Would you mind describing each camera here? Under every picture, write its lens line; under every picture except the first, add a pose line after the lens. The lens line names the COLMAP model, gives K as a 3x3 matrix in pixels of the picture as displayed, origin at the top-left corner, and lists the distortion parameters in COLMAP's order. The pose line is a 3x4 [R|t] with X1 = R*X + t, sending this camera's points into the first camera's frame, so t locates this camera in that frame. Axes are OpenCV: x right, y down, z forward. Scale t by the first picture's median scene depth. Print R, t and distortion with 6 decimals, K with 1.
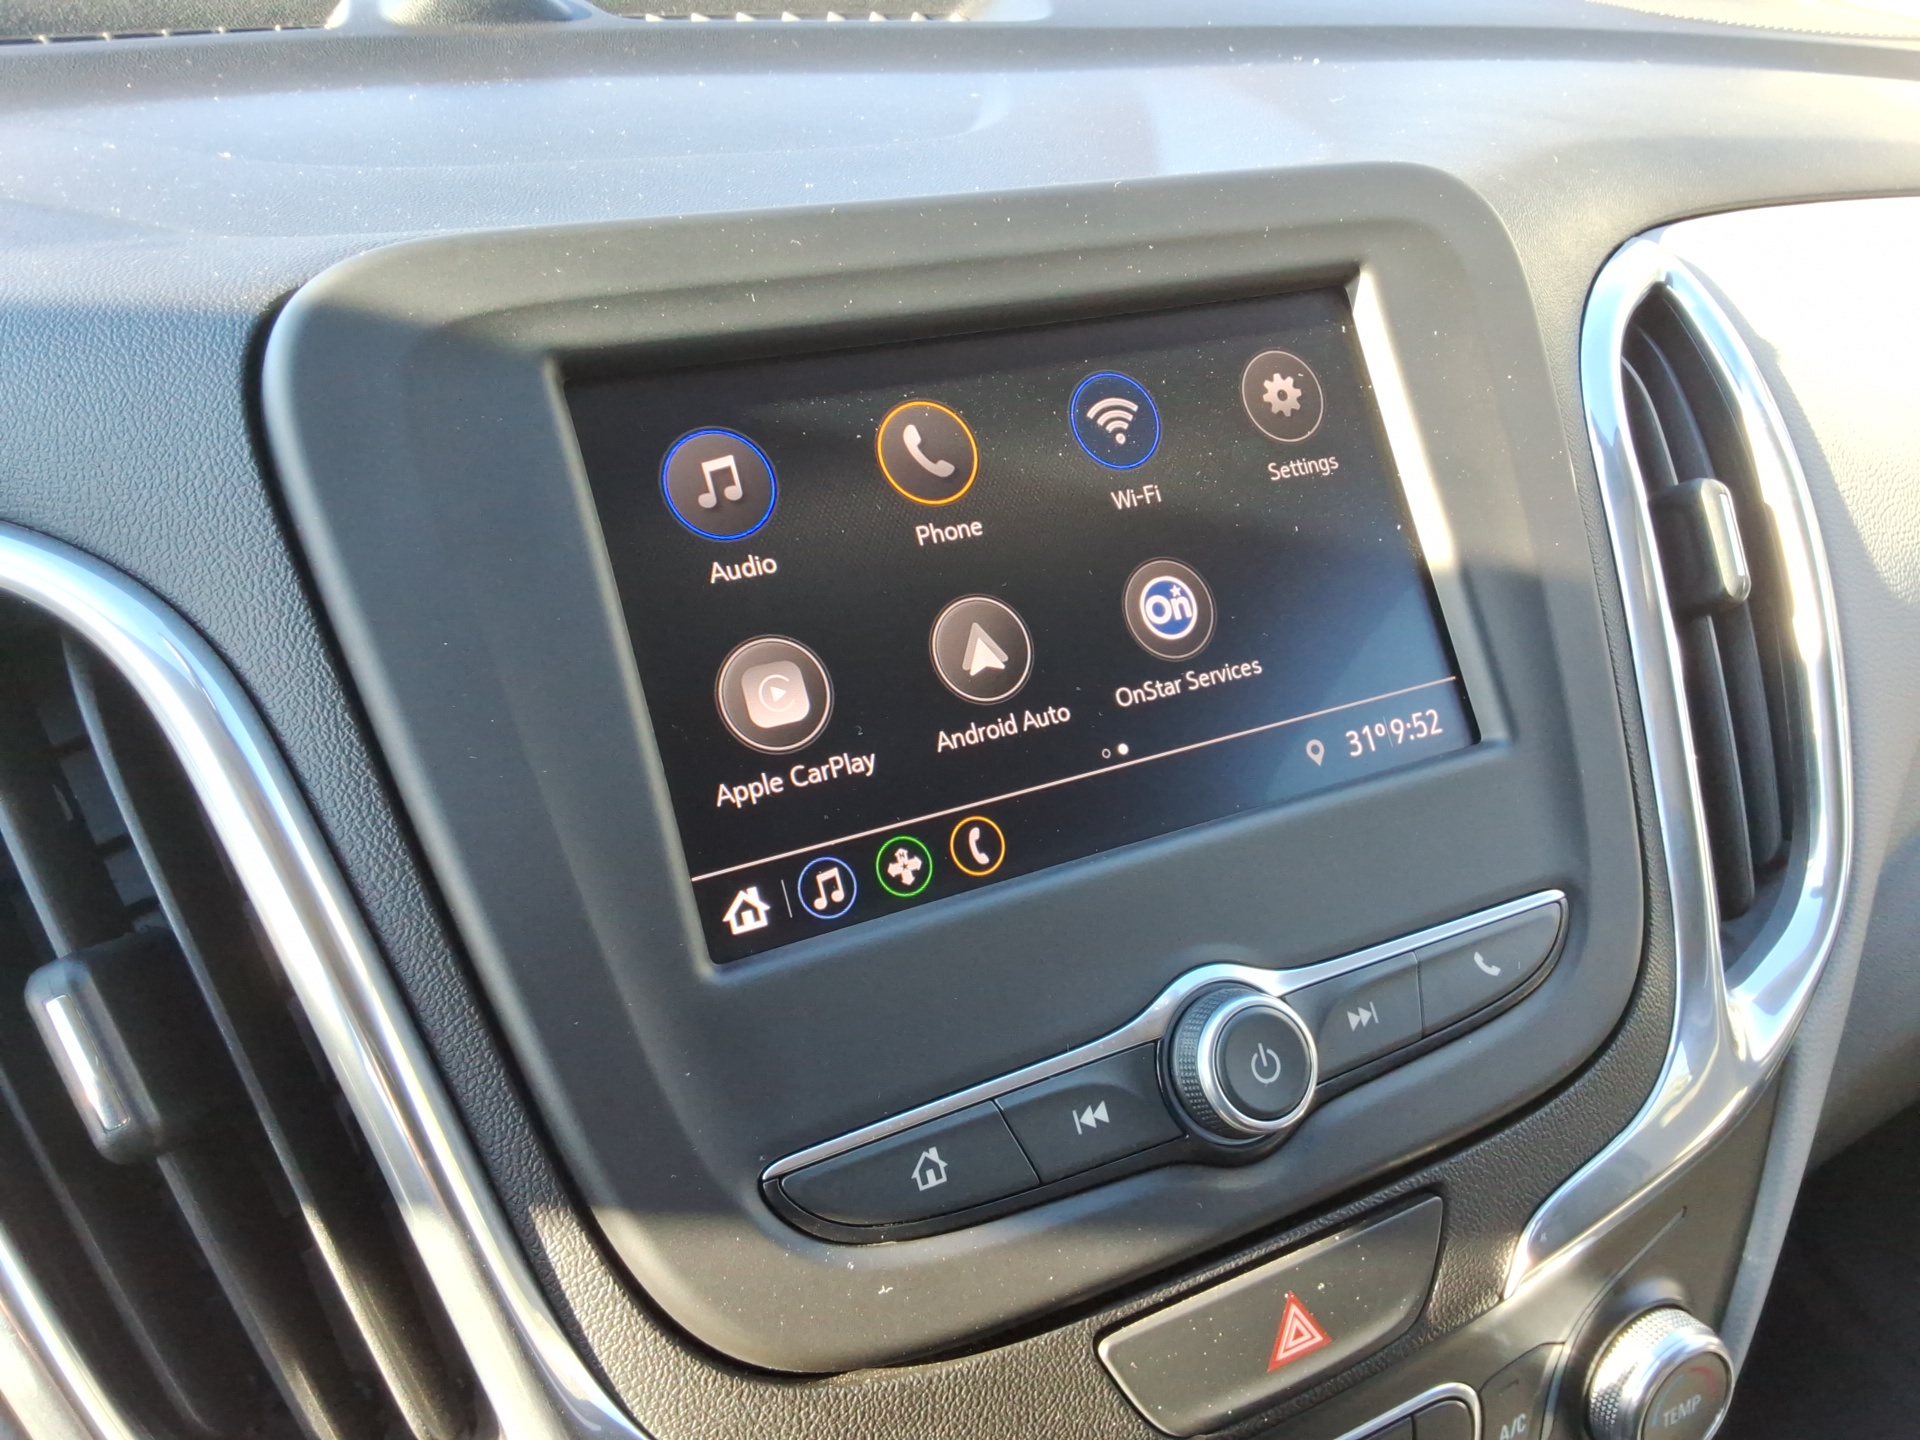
lens RADIAL K [[1528.0, 0, 970.9], [0, 1528.0, 705.0], [0, 0, 1]] dist [0.114651, -0.174565]
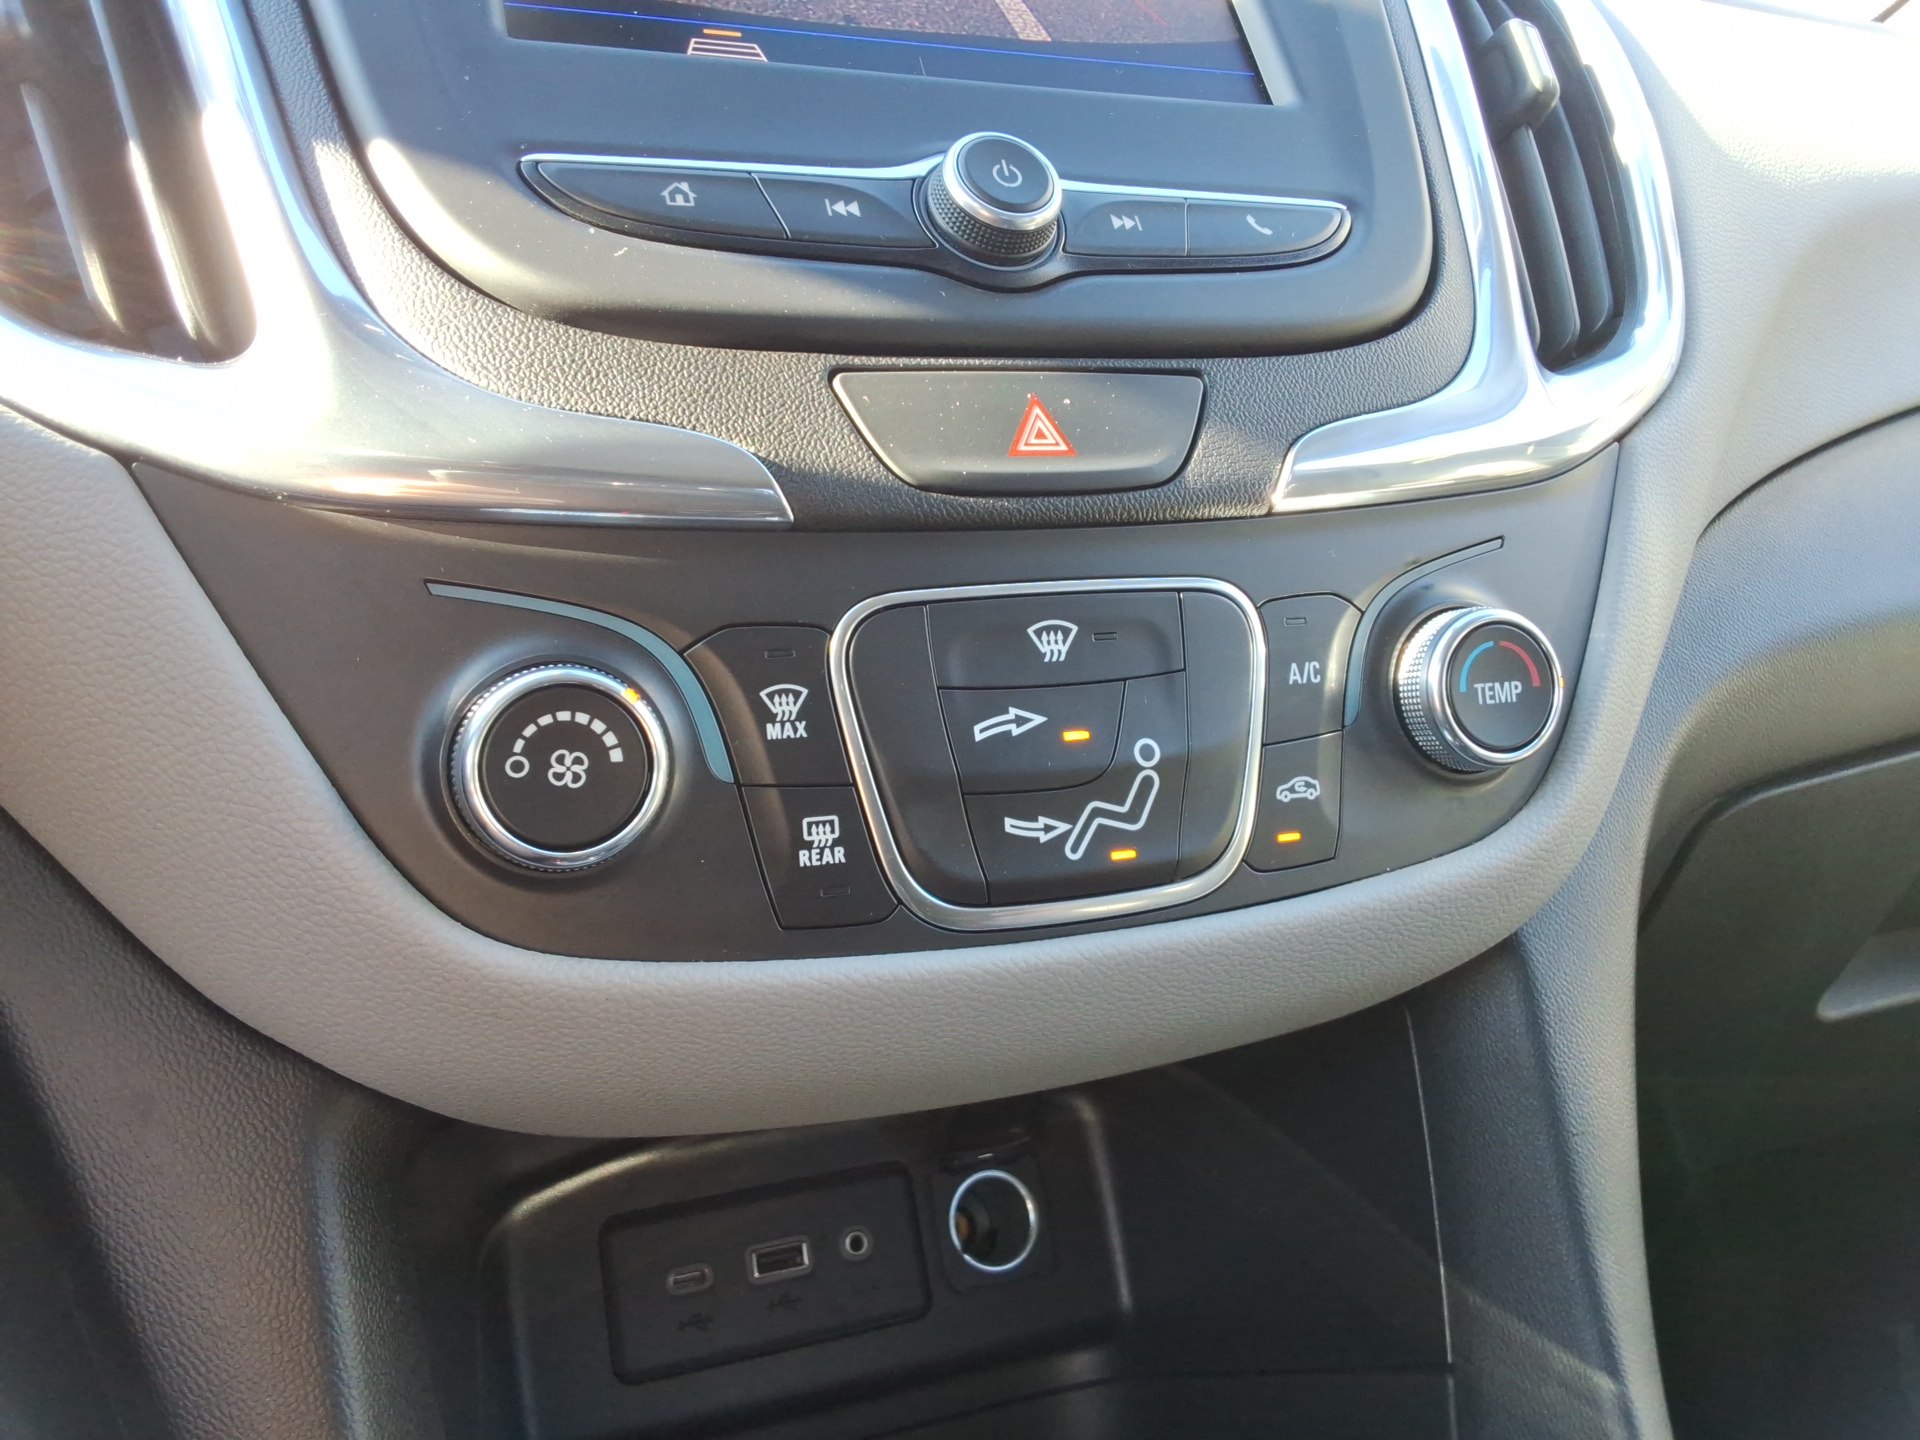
lens RADIAL K [[1528.0, 0, 970.9], [0, 1528.0, 705.0], [0, 0, 1]] dist [0.114651, -0.174565]
pose [[0.994544, 0.004683, -0.104213, 0.277604], [-0.035532, 0.954464, -0.296201, 0.903804], [0.098080, 0.298288, 0.949423, 0.071372]]
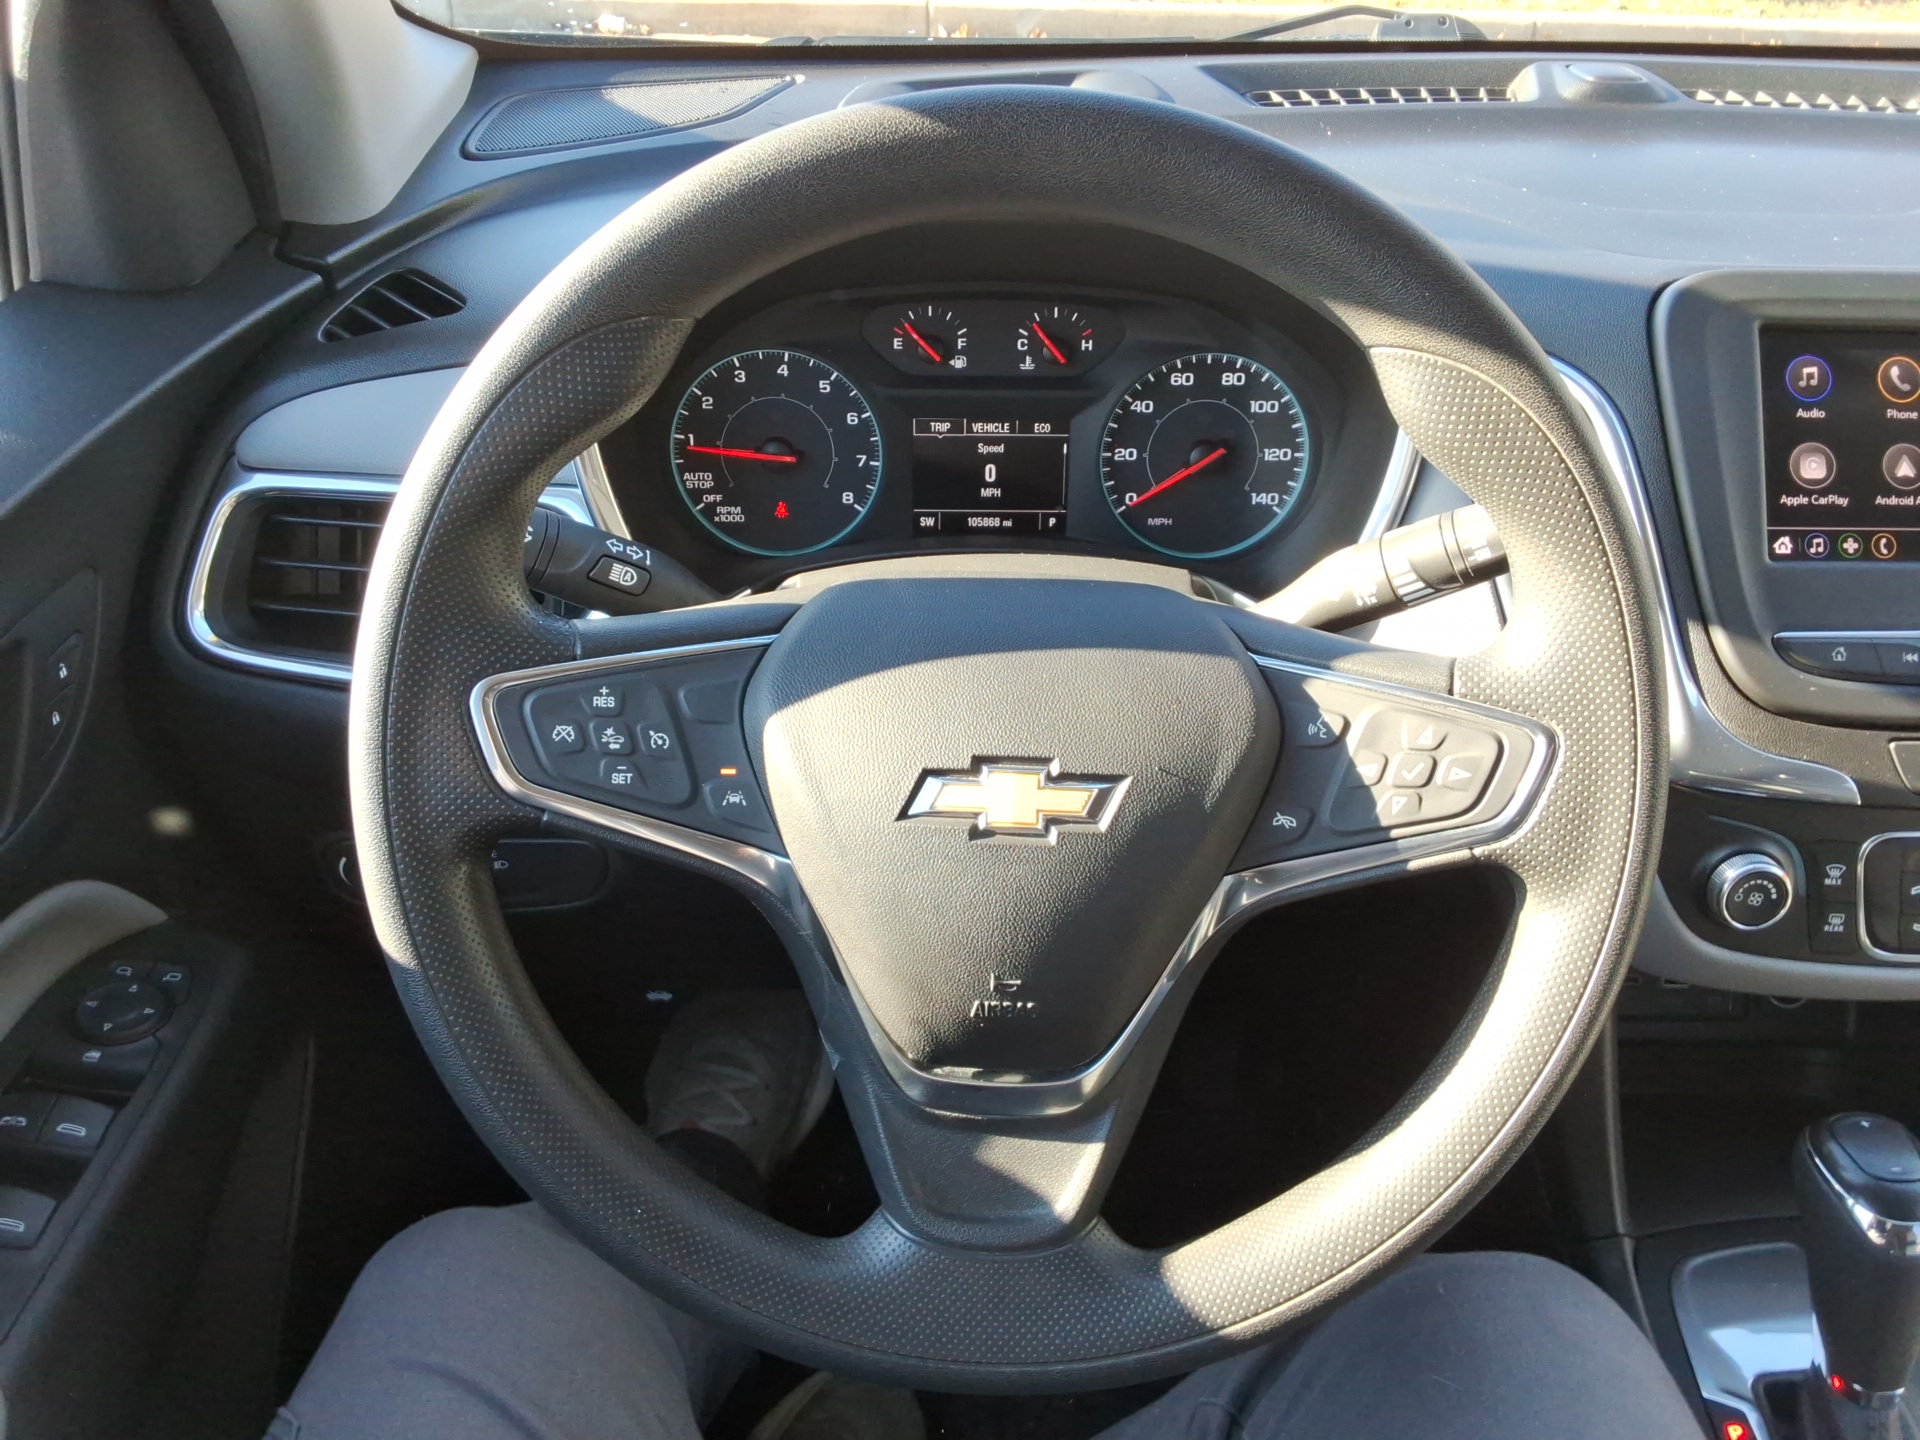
lens RADIAL K [[1528.0, 0, 970.9], [0, 1528.0, 705.0], [0, 0, 1]] dist [0.114651, -0.174565]
pose [[0.895956, 0.234680, -0.377078, -0.304141], [-0.212717, 0.972031, 0.099532, 0.403650], [0.389890, -0.008966, 0.920818, -1.830956]]
